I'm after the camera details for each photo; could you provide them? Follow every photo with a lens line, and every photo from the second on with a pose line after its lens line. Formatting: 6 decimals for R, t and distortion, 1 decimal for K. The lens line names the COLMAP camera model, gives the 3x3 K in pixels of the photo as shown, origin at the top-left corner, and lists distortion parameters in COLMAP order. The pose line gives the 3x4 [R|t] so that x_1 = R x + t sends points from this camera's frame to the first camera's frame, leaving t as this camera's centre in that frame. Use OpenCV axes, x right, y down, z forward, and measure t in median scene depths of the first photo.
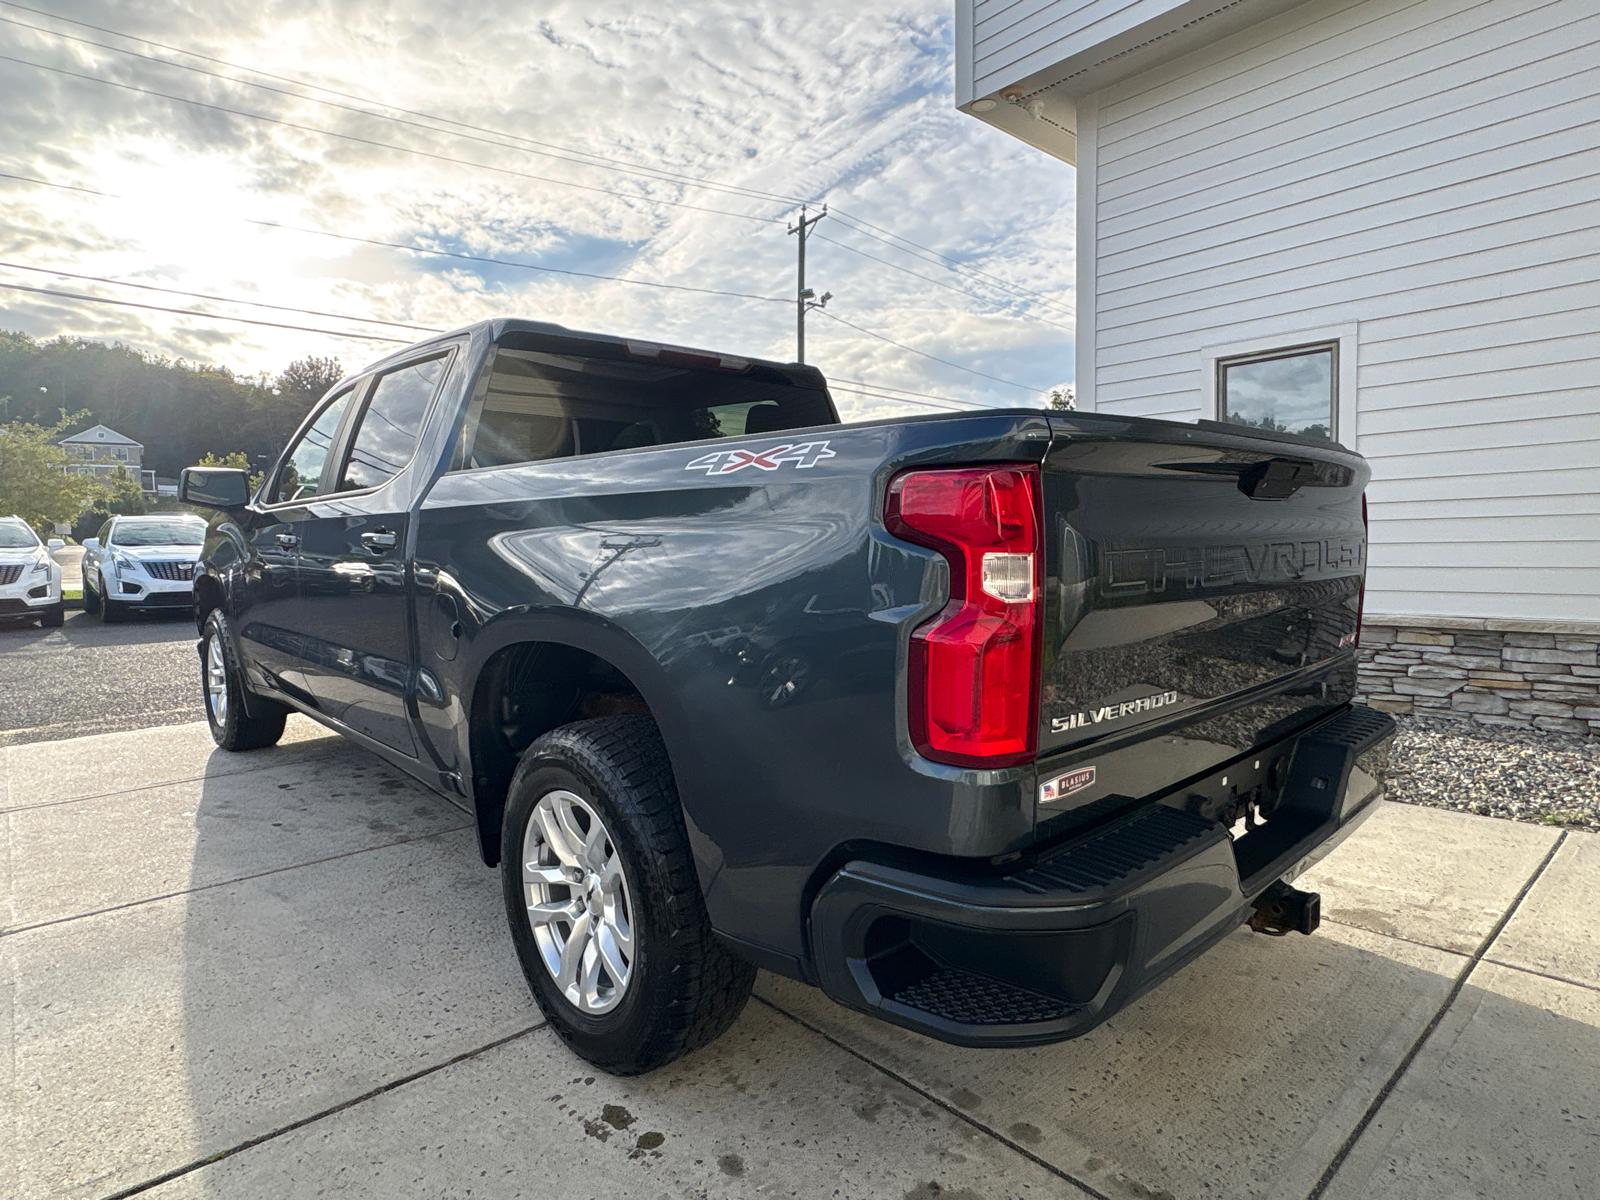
lens RADIAL K [[897.1, 0, 811.7], [0, 897.1, 593.8], [0, 0, 1]] dist [0.002628, -0.002143]
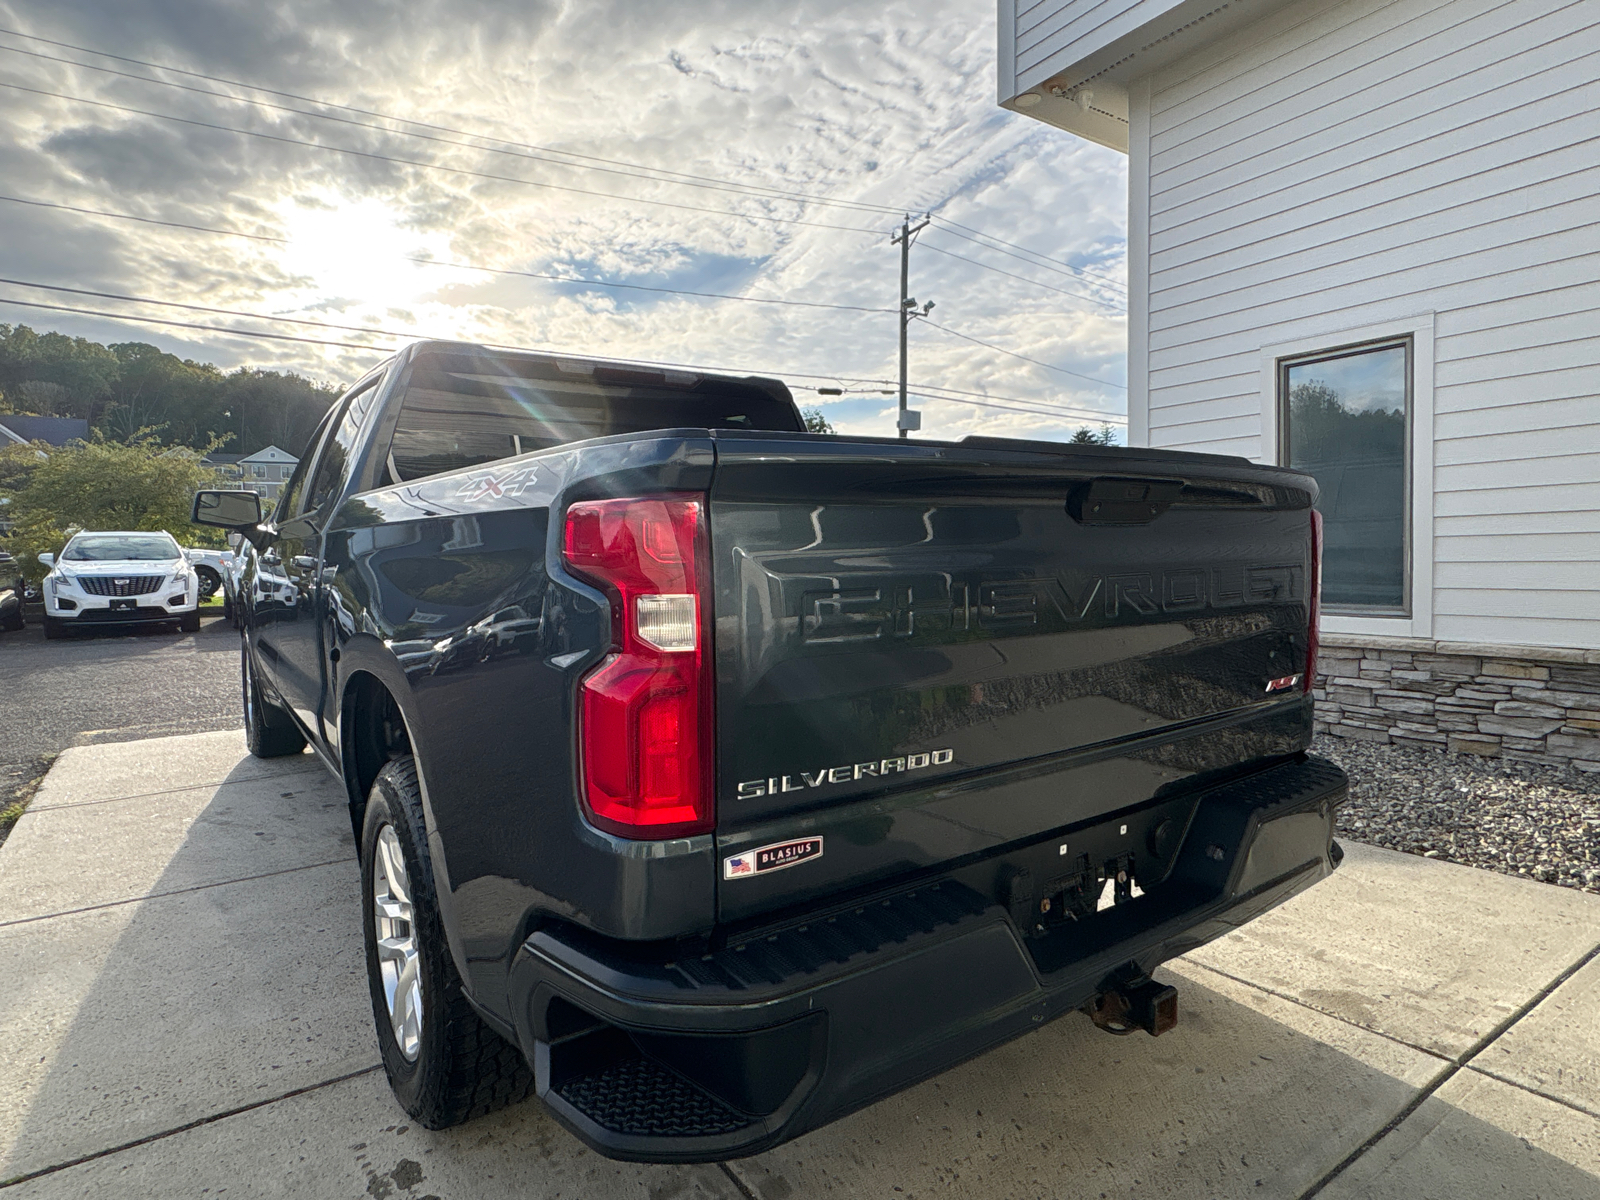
lens RADIAL K [[899.1, 0, 807.4], [0, 899.1, 590.2], [0, 0, 1]] dist [0.001325, -0.001057]
pose [[0.990854, 0.006733, -0.134768, 0.103351], [-0.008900, 0.999841, -0.015480, -0.008149], [0.134642, 0.016538, 0.990756, 0.031905]]
